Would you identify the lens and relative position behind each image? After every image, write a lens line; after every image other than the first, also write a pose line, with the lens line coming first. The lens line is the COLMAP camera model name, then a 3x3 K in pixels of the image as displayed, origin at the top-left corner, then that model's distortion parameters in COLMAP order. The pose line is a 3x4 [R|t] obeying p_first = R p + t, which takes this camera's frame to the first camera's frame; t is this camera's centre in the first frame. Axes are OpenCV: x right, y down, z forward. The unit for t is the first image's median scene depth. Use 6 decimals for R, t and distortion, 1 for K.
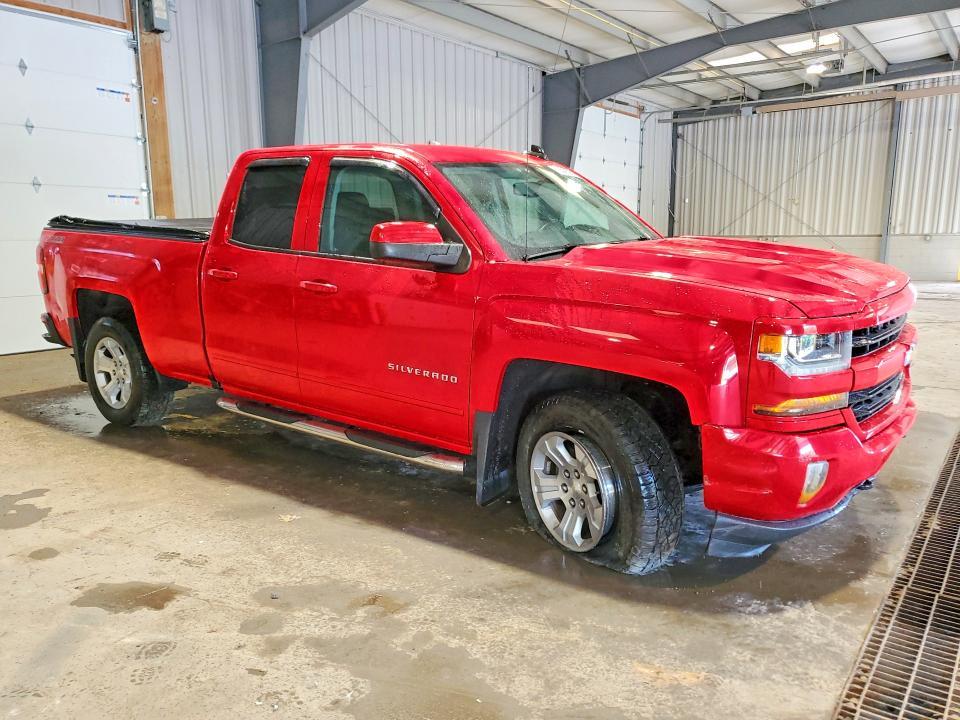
lens RADIAL K [[645.0, 0, 486.0], [0, 645.0, 355.3], [0, 0, 1]] dist [0.064964, -0.055331]
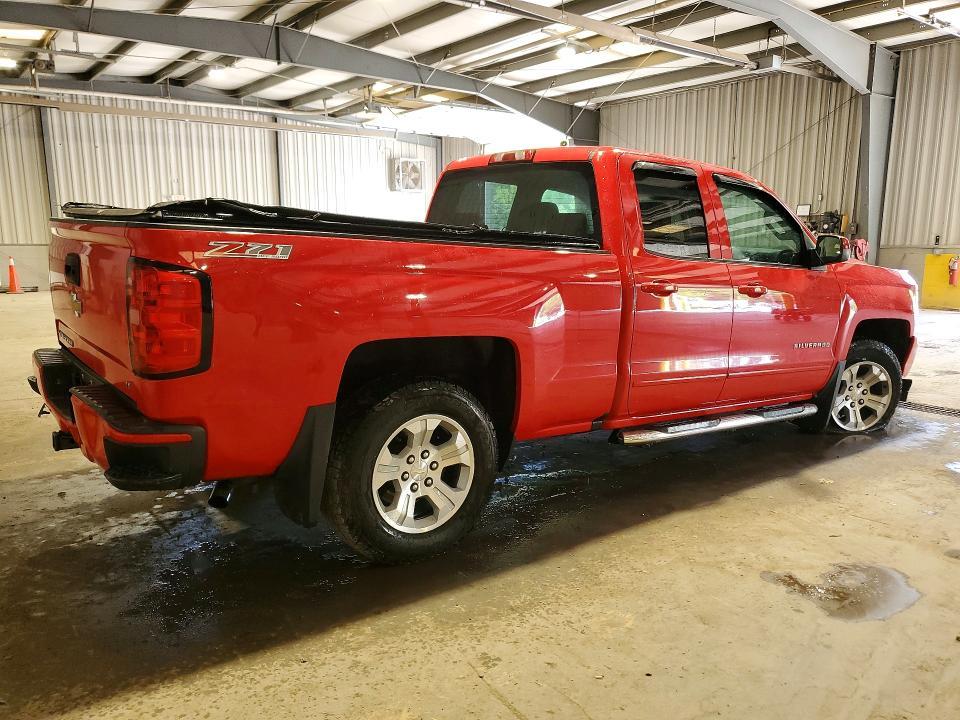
lens RADIAL K [[645.0, 0, 486.0], [0, 645.0, 355.3], [0, 0, 1]] dist [0.064964, -0.055331]
pose [[0.374664, -0.137239, 0.916947, -1.230257], [0.151558, 0.984747, 0.085461, -0.132744], [-0.914690, 0.106951, 0.389749, 0.827912]]
